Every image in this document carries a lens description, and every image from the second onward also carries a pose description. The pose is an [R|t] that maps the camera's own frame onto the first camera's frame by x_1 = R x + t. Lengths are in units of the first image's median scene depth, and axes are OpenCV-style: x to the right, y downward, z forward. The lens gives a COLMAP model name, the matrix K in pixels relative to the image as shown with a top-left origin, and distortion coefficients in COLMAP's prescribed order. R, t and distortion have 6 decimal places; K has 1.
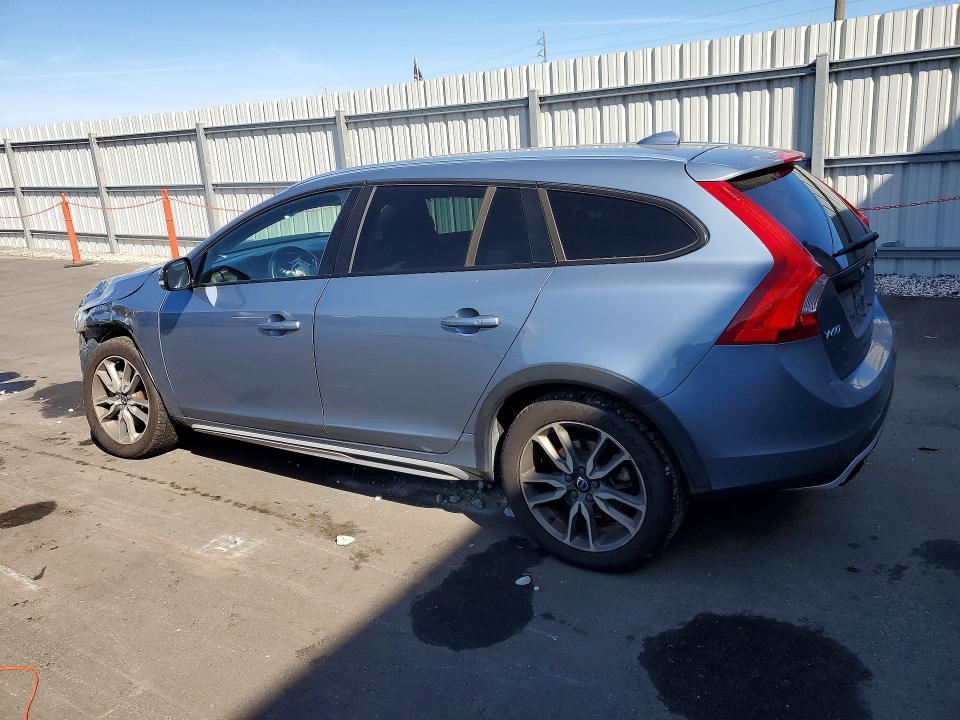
lens RADIAL K [[780.7, 0, 480.0], [0, 780.7, 360.0], [0, 0, 1]] dist [-0.010206, 0.068101]
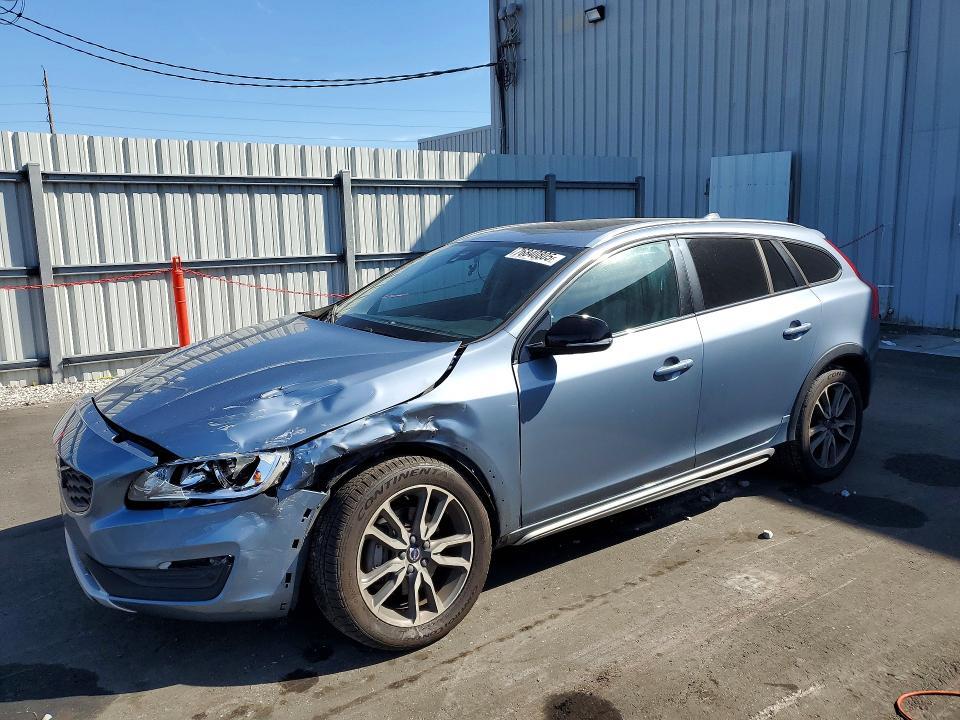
lens RADIAL K [[797.2, 0, 480.0], [0, 797.2, 360.0], [0, 0, 1]] dist [0.011114, 0.006298]
pose [[0.336601, -0.095292, 0.936813, -0.673374], [0.243059, 0.969945, 0.011330, -0.067074], [-0.909737, 0.223888, 0.349646, 0.432612]]
